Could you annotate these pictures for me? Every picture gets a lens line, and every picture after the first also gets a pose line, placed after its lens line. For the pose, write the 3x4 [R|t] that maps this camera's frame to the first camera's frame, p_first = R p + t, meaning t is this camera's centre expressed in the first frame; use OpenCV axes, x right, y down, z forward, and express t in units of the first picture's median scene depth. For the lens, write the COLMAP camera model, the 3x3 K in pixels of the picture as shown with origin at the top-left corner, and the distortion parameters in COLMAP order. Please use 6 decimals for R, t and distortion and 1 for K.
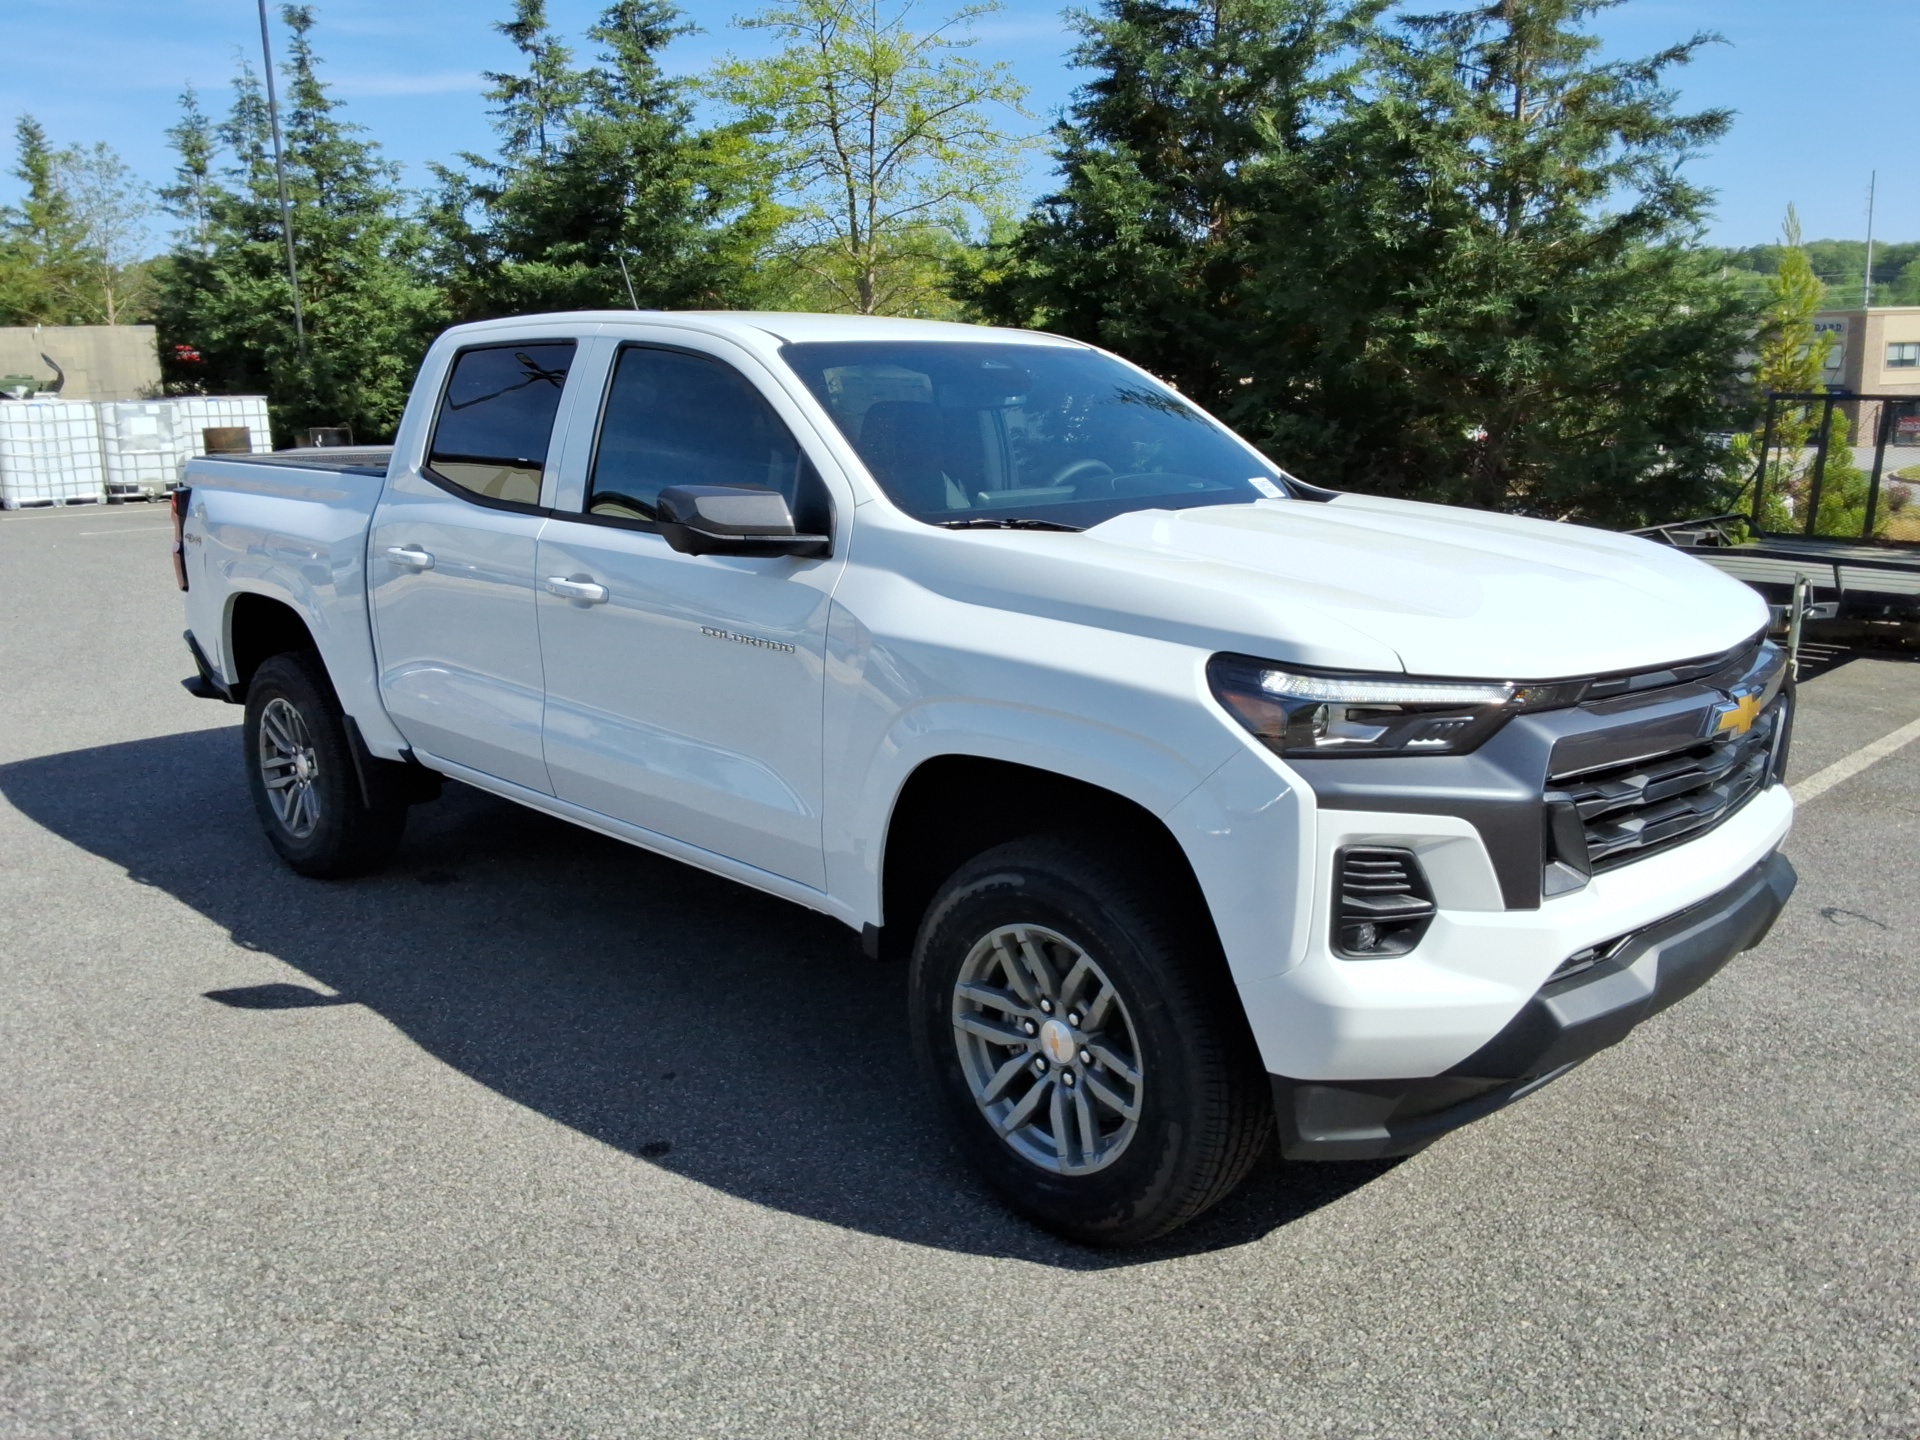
lens RADIAL K [[1561.5, 0, 963.3], [0, 1561.5, 729.9], [0, 0, 1]] dist [-0.003557, -0.021225]
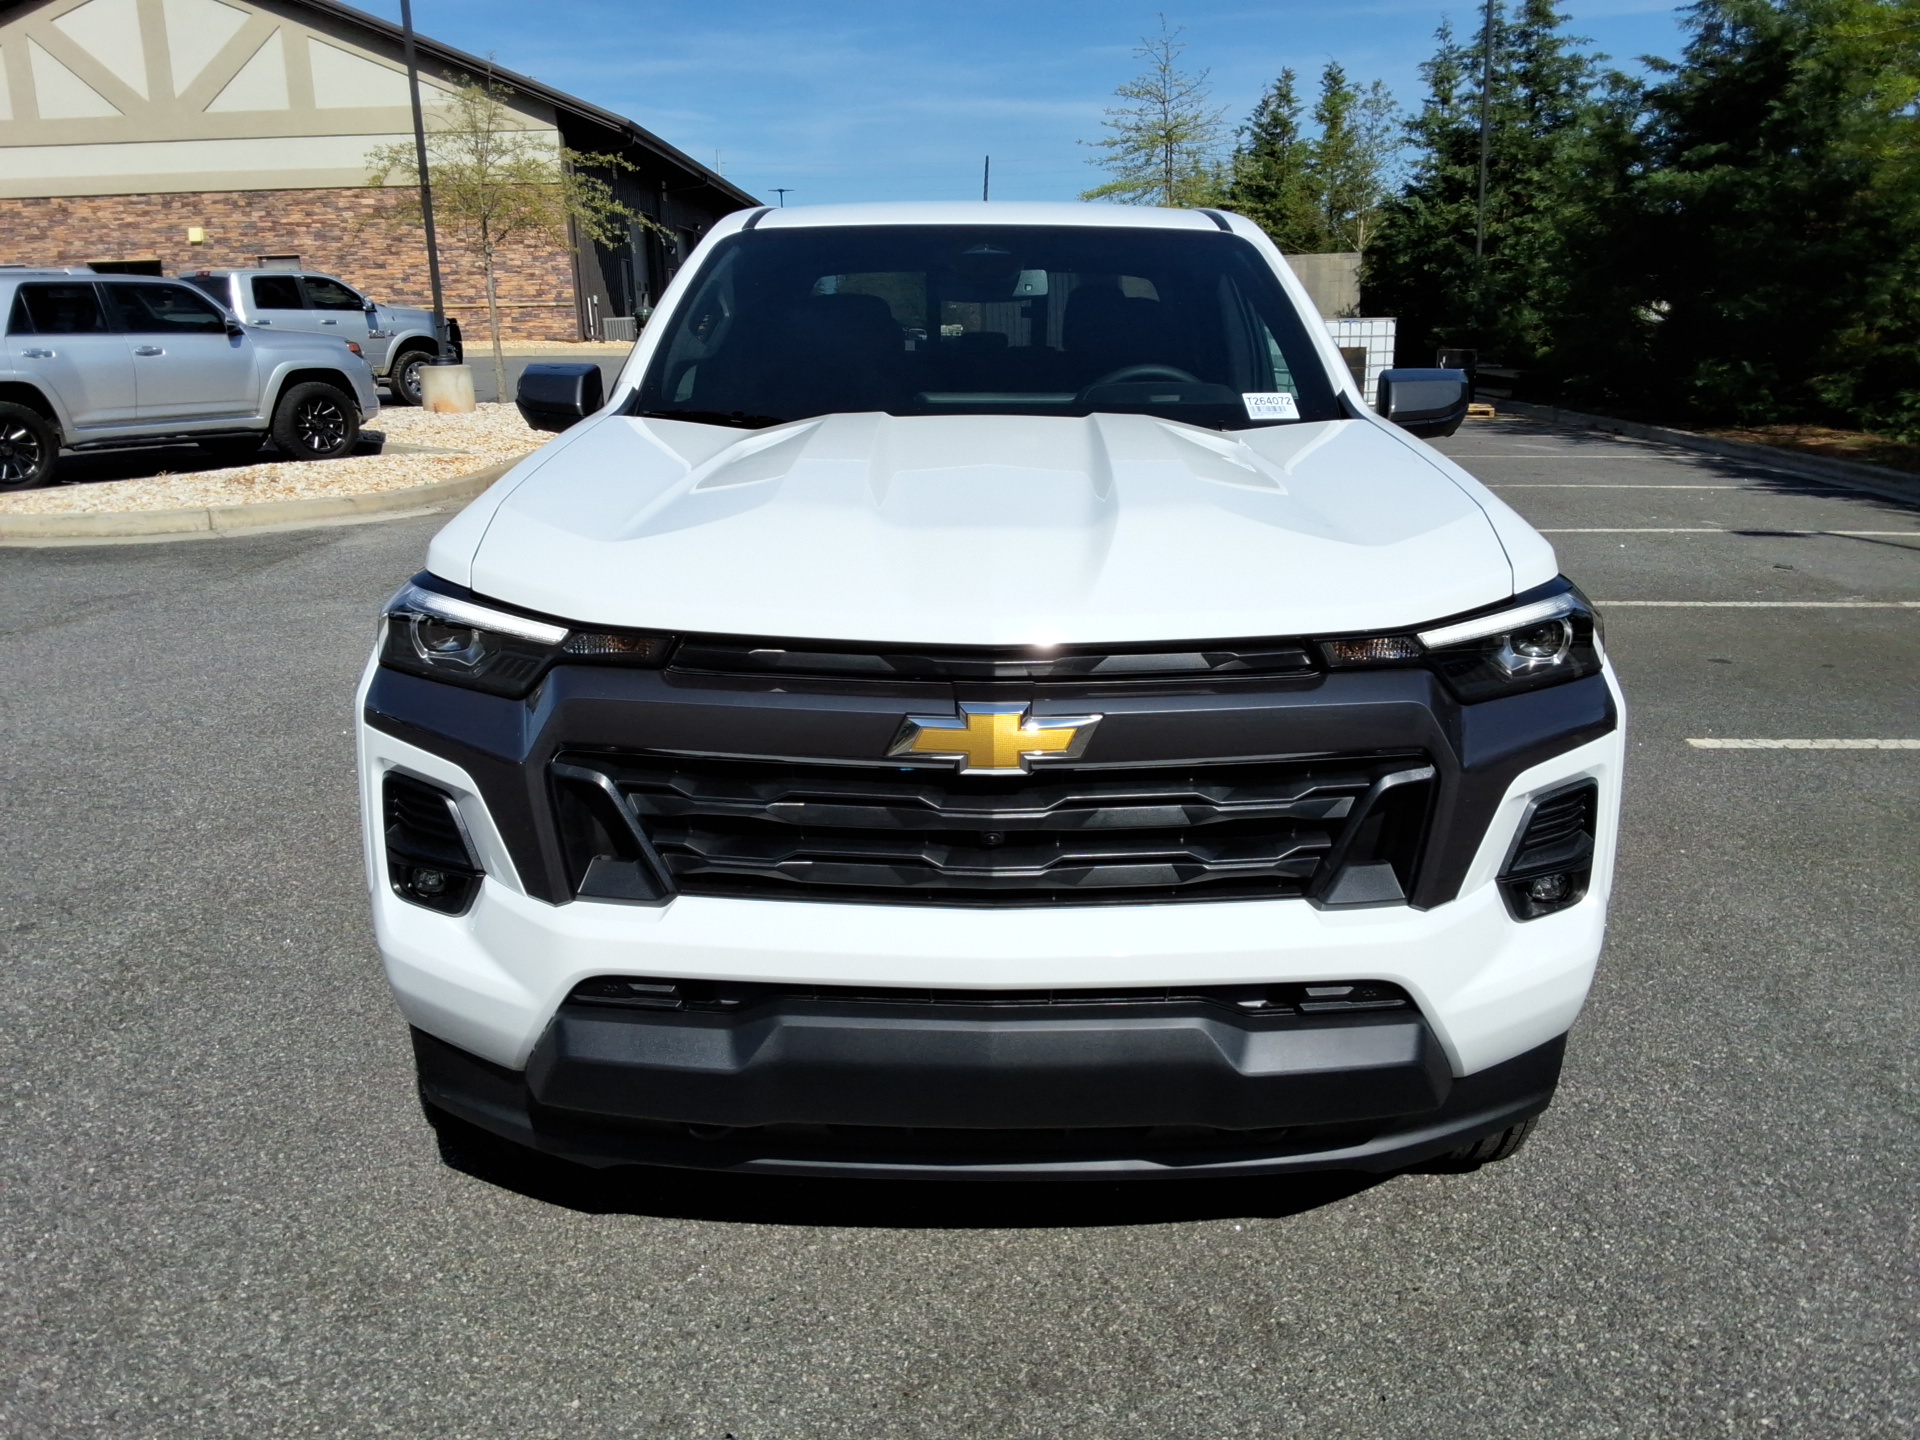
lens RADIAL K [[1535.6, 0, 1015.9], [0, 1535.6, 716.3], [0, 0, 1]] dist [0.090610, -0.134582]
pose [[0.698094, 0.183788, -0.692017, 0.124748], [-0.158844, 0.982164, 0.100608, -0.011611], [0.698165, 0.039689, 0.714836, 0.069010]]
